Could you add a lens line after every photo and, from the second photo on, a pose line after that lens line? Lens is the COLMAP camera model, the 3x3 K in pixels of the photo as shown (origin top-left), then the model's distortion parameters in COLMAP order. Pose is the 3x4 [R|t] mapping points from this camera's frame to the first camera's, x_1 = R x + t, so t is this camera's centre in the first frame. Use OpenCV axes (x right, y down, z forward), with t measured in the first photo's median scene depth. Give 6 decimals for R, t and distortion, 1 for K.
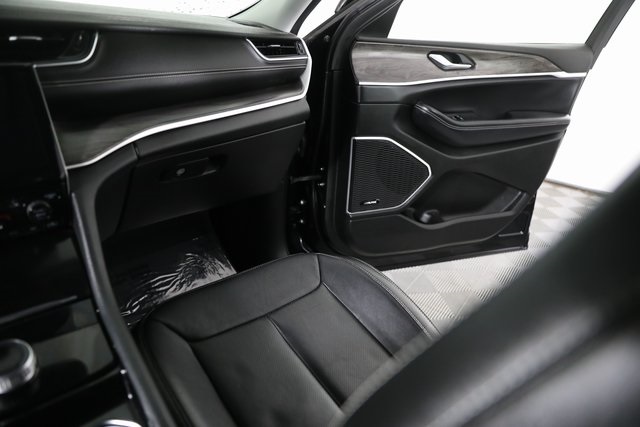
lens RADIAL K [[432.2, 0, 314.9], [0, 432.2, 213.0], [0, 0, 1]] dist [-0.103913, 0.062695]
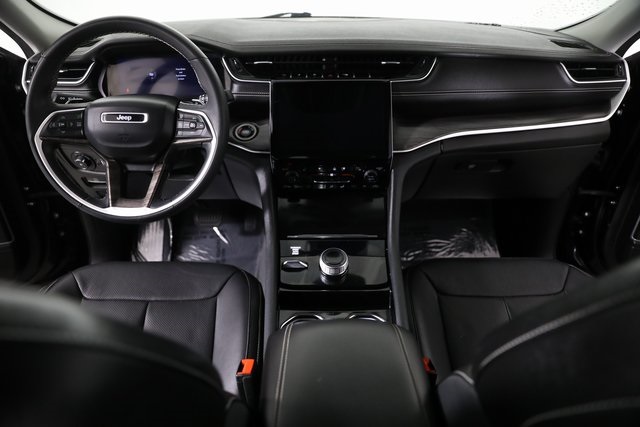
lens RADIAL K [[432.2, 0, 318.5], [0, 432.2, 212.4], [0, 0, 1]] dist [-0.103913, 0.062695]
pose [[0.758066, 0.281512, -0.588291, 0.085630], [-0.237292, 0.959272, 0.153263, -0.036637], [0.607477, 0.023413, 0.793992, -0.190040]]
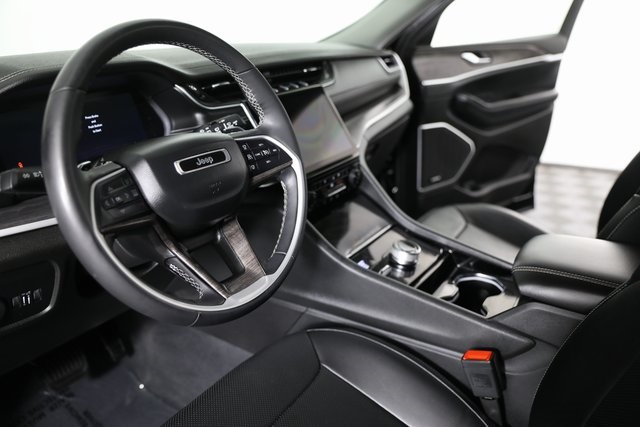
lens RADIAL K [[525.6, 0, 323.0], [0, 525.6, 202.4], [0, 0, 1]] dist [-0.055721, 0.013910]
pose [[0.961431, -0.162122, 0.222185, -0.583141], [0.181395, 0.980977, -0.069139, 0.097541], [-0.206749, 0.106776, 0.972550, -0.409145]]
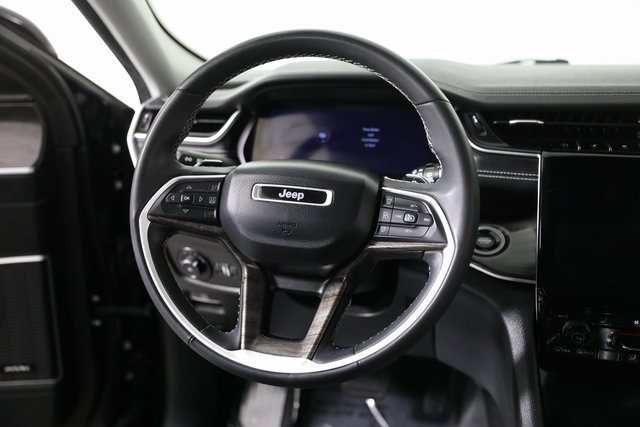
lens RADIAL K [[634.1, 0, 319.7], [0, 634.1, 214.4], [0, 0, 1]] dist [-0.003619, 0.000000]
pose [[0.558378, 0.176151, -0.810670, -0.097864], [-0.314698, 0.949134, -0.010521, 0.008962], [0.767580, 0.260991, 0.585409, -0.161655]]
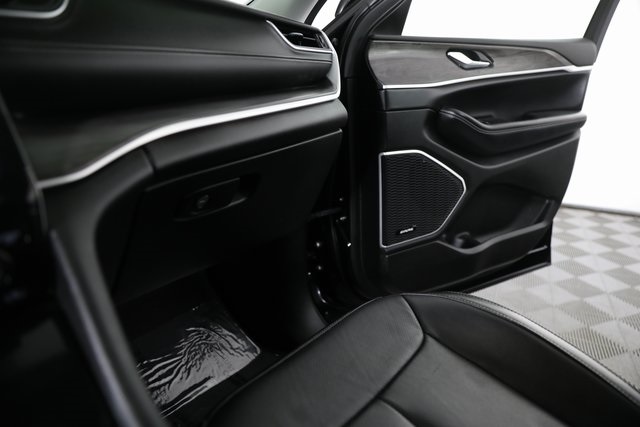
lens RADIAL K [[432.2, 0, 317.8], [0, 432.2, 213.1], [0, 0, 1]] dist [-0.103913, 0.062695]
pose [[0.983420, -0.130423, 0.125993, -0.158350], [0.145903, 0.981668, -0.122637, 0.022033], [-0.107689, 0.138987, 0.984422, 0.225580]]
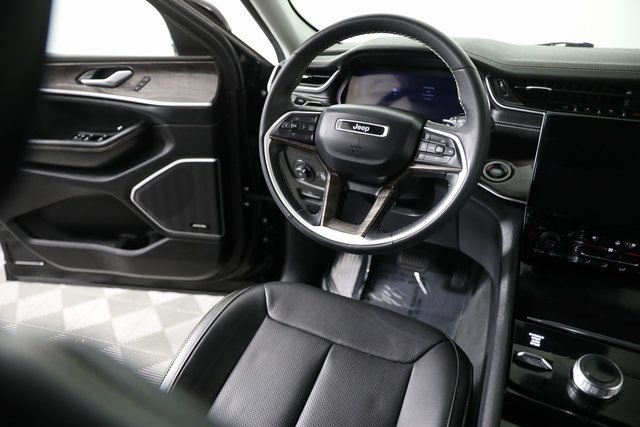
lens RADIAL K [[432.2, 0, 316.3], [0, 432.2, 214.9], [0, 0, 1]] dist [-0.103913, 0.062695]
pose [[0.354734, 0.350259, -0.866881, -0.058142], [-0.377369, 0.901938, 0.210001, 0.001316], [0.855428, 0.252639, 0.452125, -0.134896]]
